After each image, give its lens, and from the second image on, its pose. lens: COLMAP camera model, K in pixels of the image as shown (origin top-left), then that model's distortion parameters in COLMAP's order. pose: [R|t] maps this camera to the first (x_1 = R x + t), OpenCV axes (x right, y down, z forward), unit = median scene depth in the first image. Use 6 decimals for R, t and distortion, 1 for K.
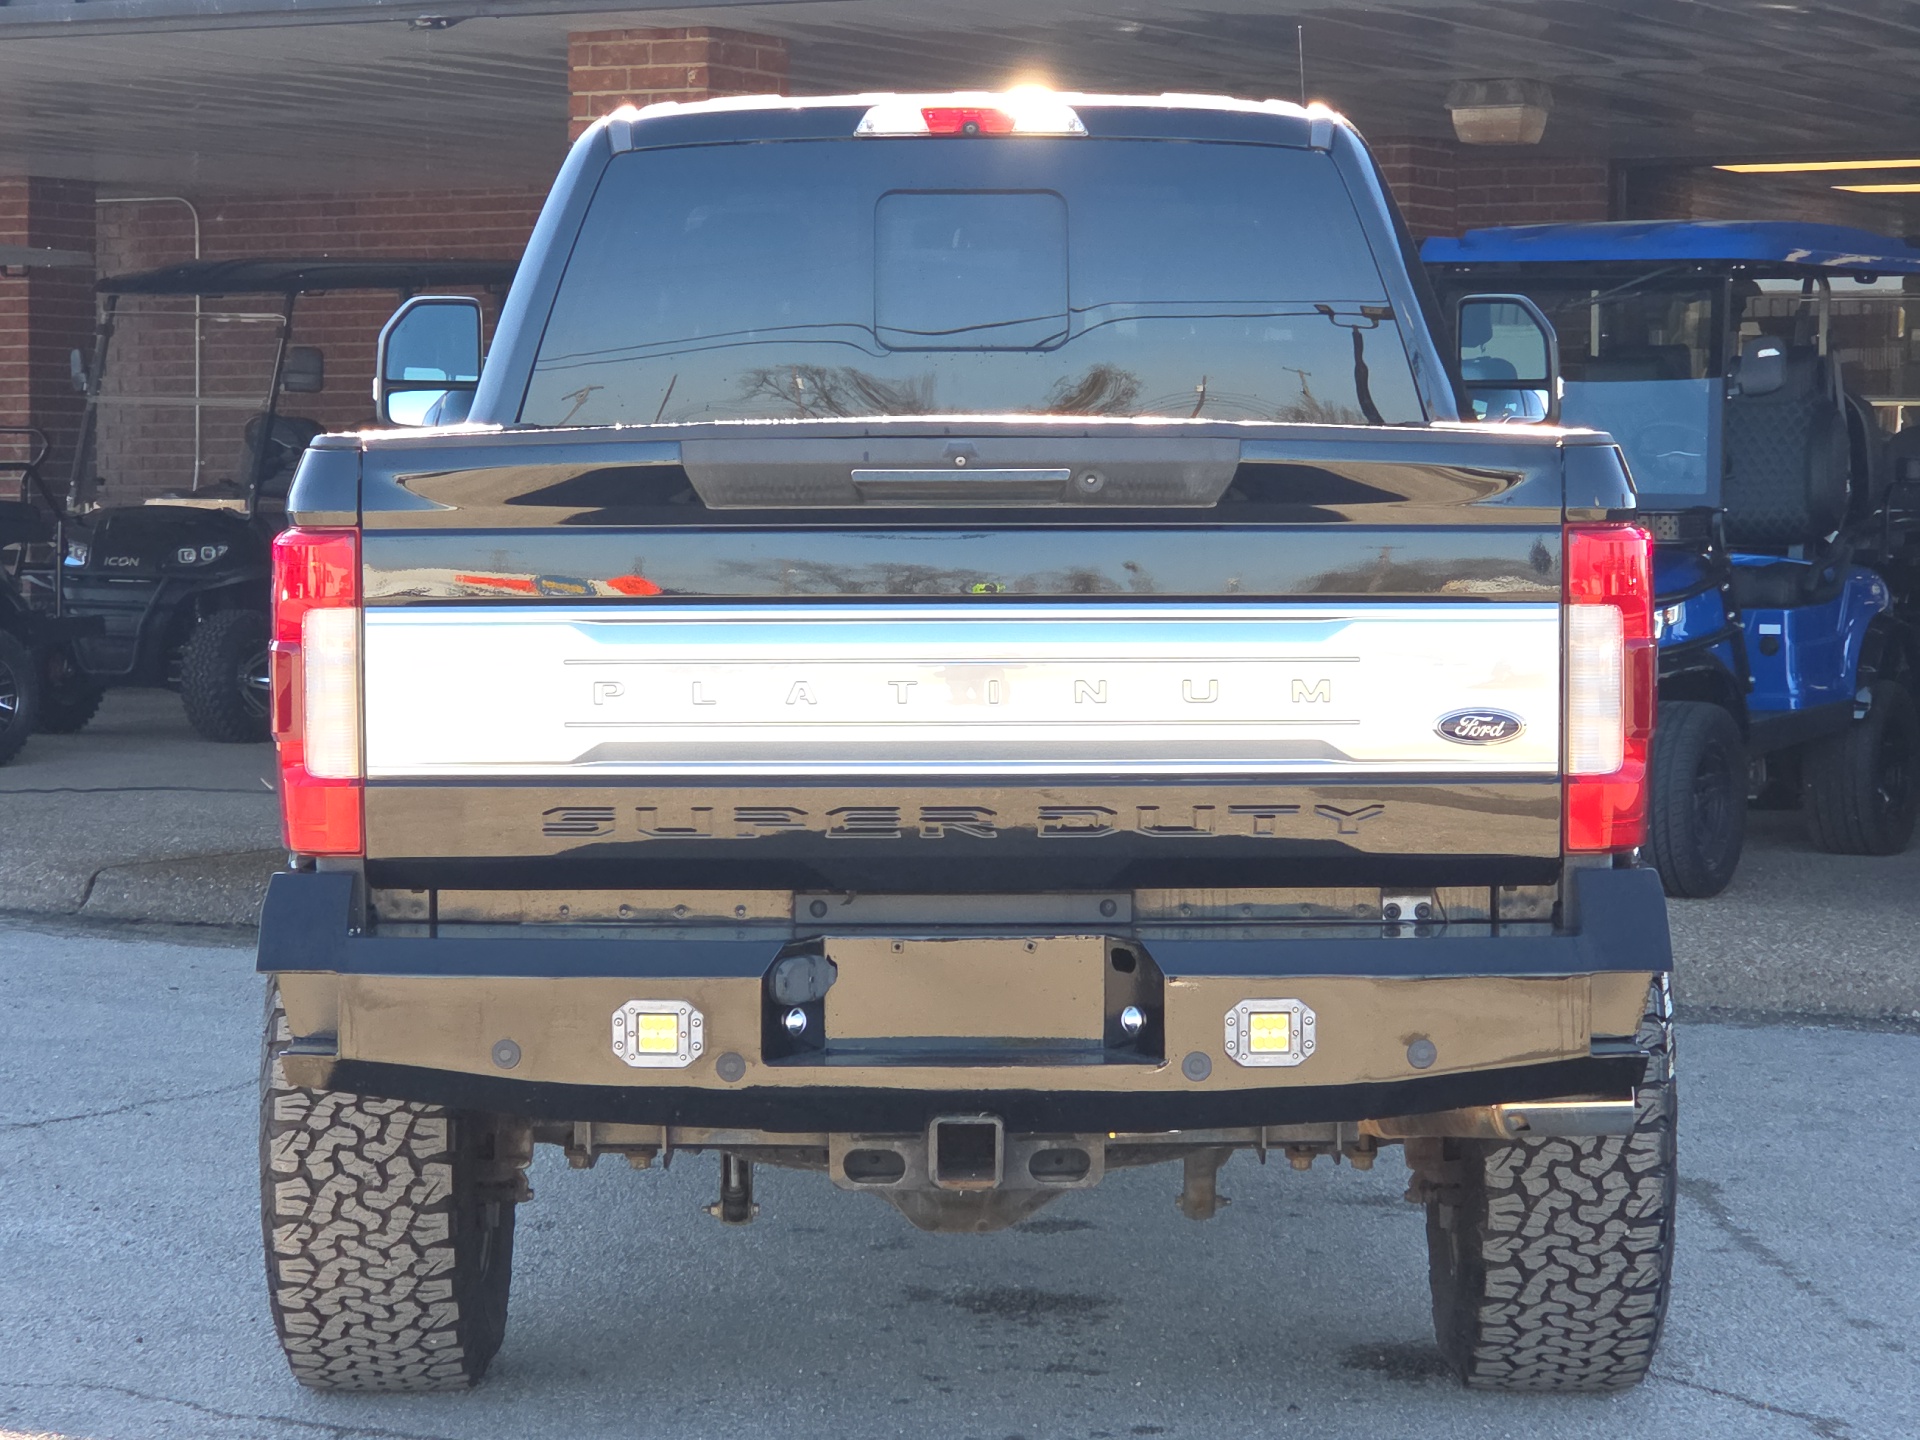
lens RADIAL K [[4930.1, 0, 960.0], [0, 4930.1, 720.0], [0, 0, 1]] dist [0.025504, -0.947410]
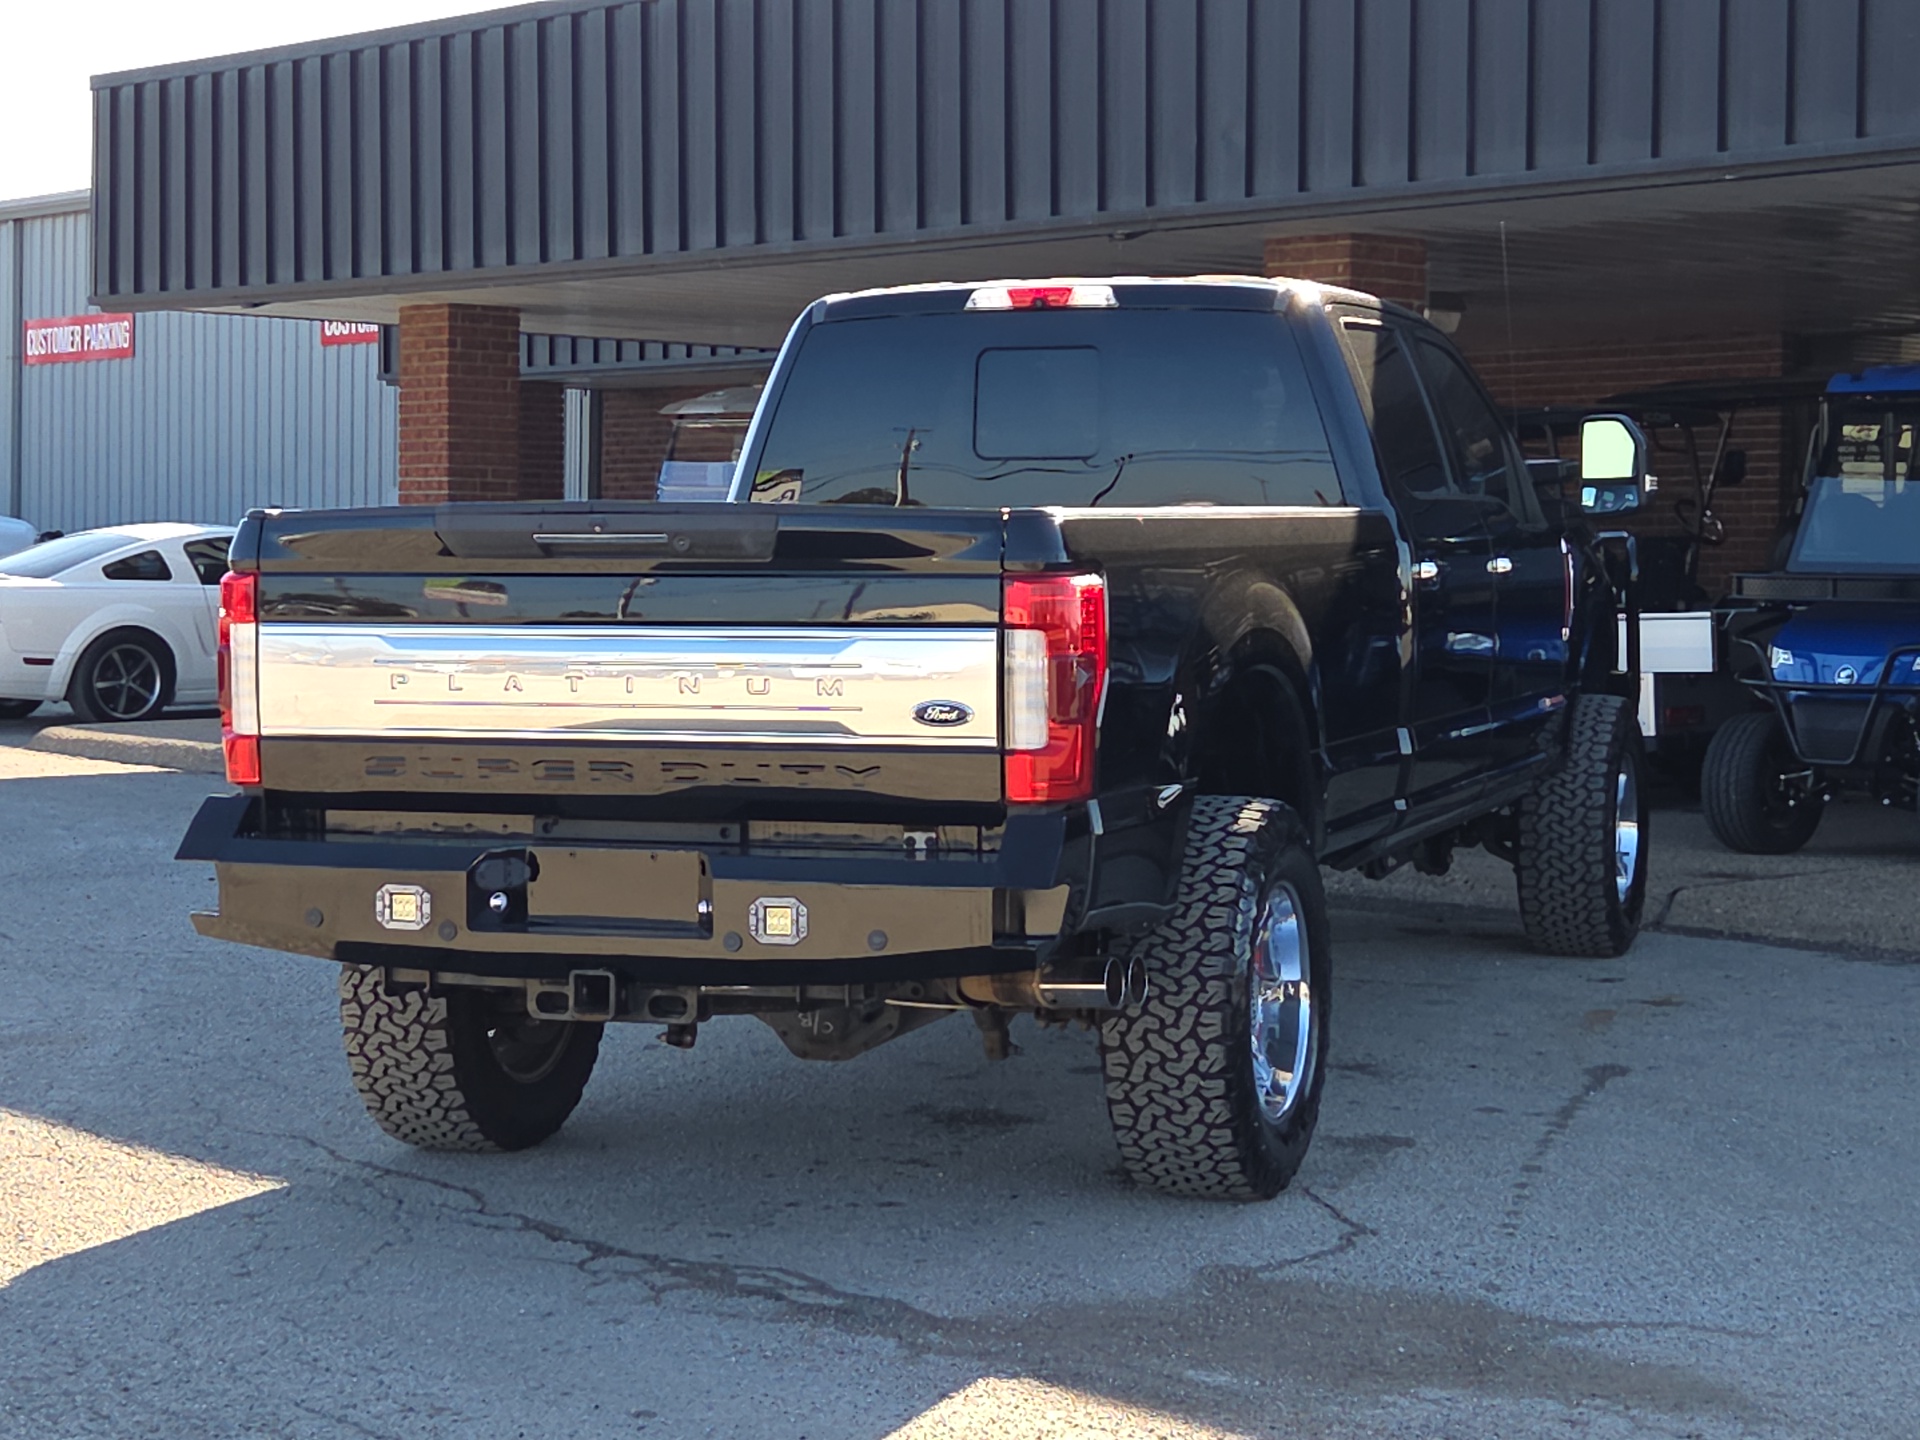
lens RADIAL K [[3589.2, 0, 960.0], [0, 3589.2, 720.0], [0, 0, 1]] dist [0.139202, 0.019807]
pose [[0.944636, 0.018689, -0.327588, 0.403787], [-0.021064, 0.999771, -0.003705, 0.006212], [0.327444, 0.010400, 0.944813, 0.012707]]
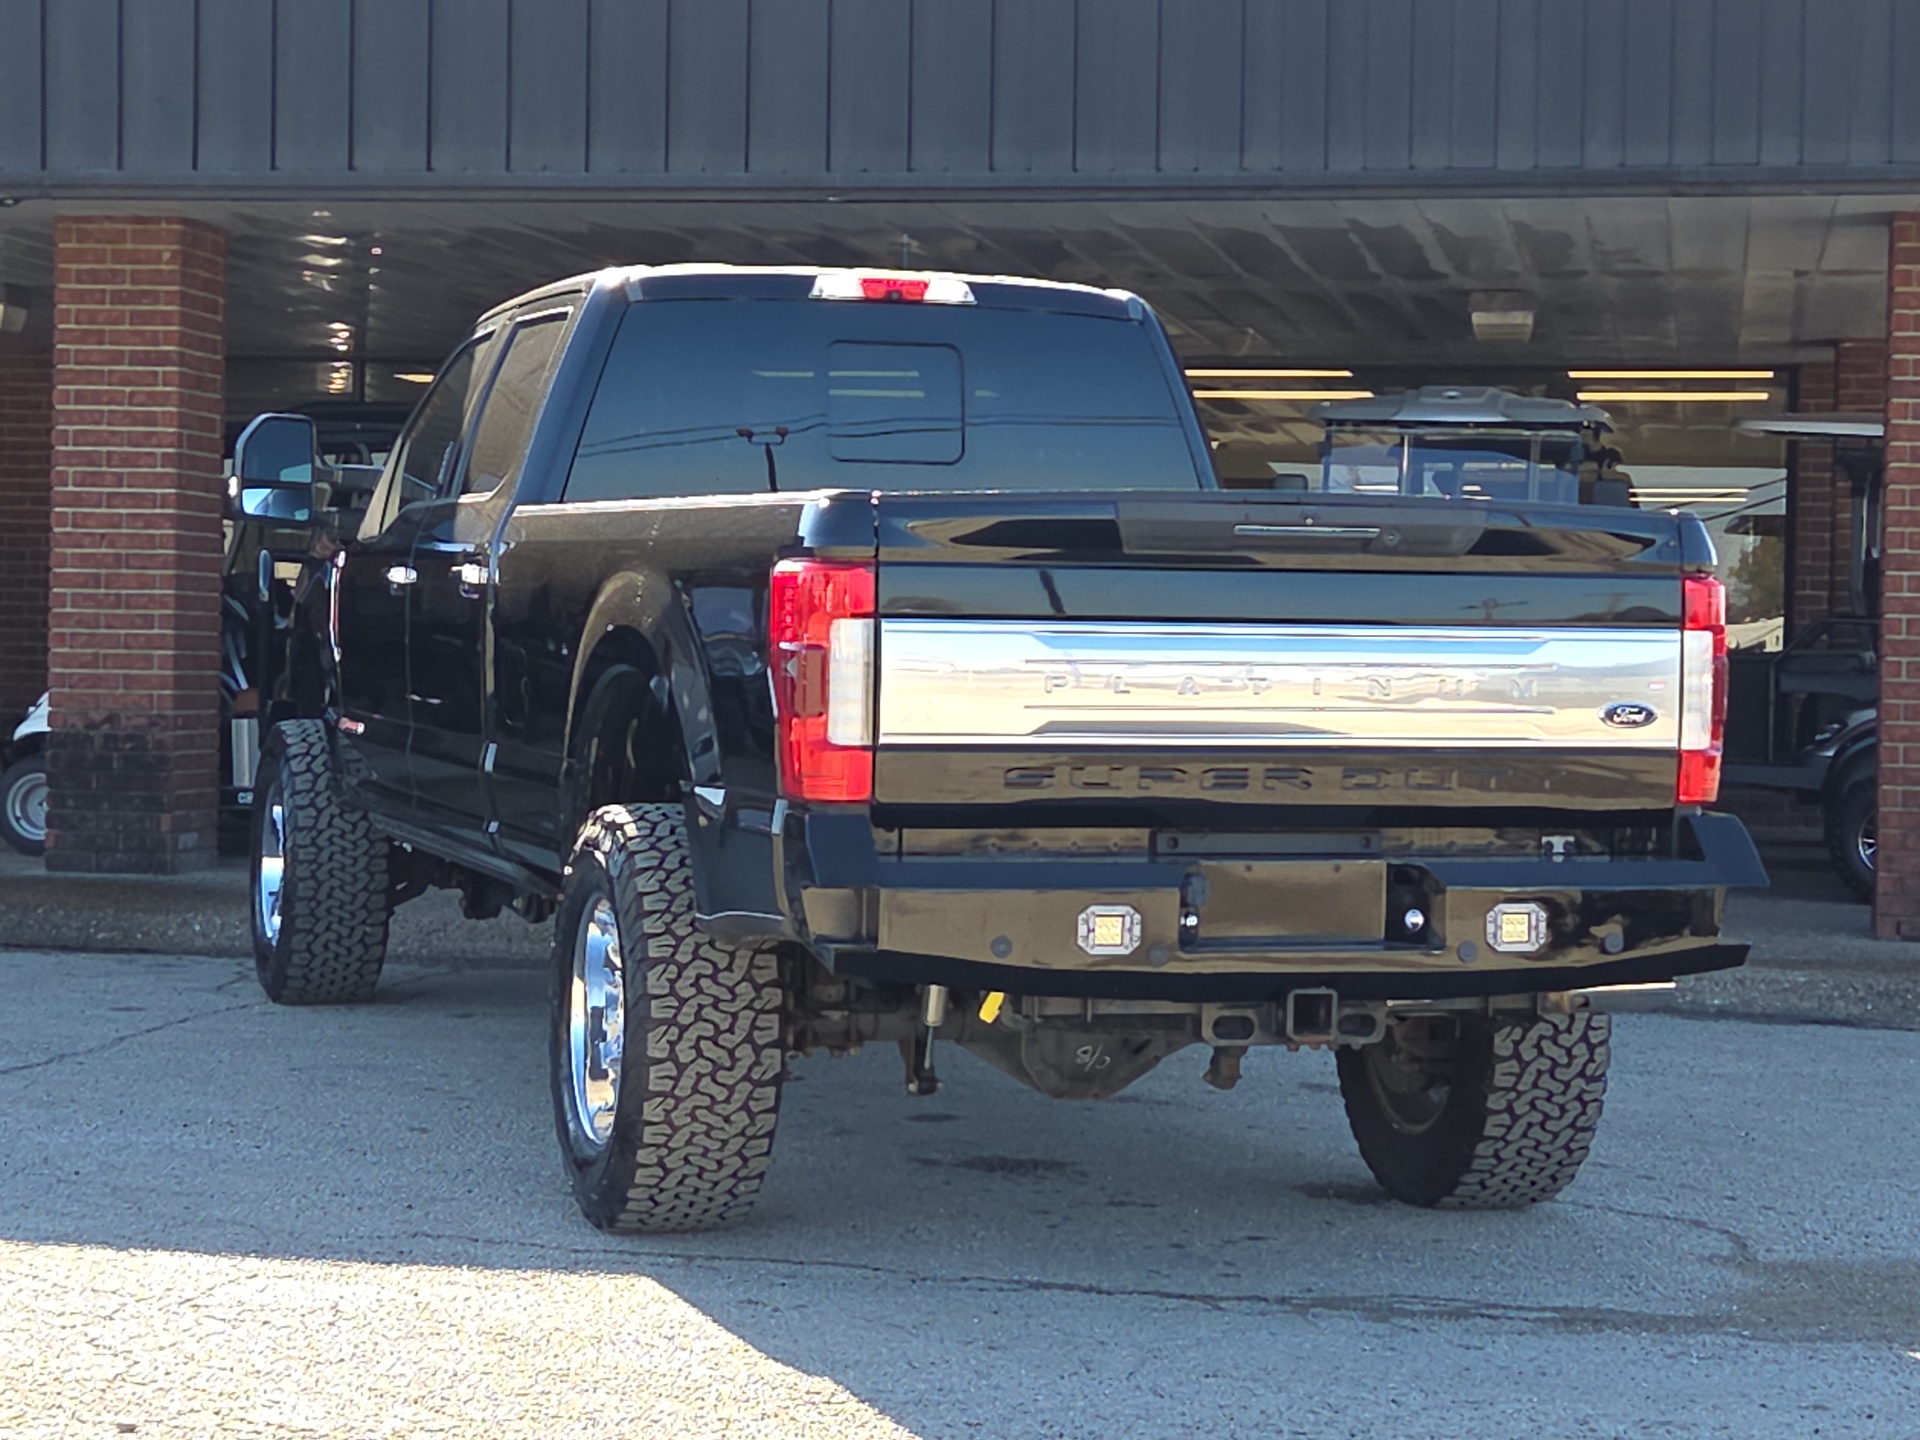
lens RADIAL K [[4040.5, 0, 960.0], [0, 4040.5, 720.0], [0, 0, 1]] dist [0.326728, -2.524806]
pose [[0.951300, 0.009625, 0.308116, -0.394708], [-0.000384, 0.999549, -0.030037, 0.034280], [-0.308266, 0.028456, 0.950874, -0.054222]]
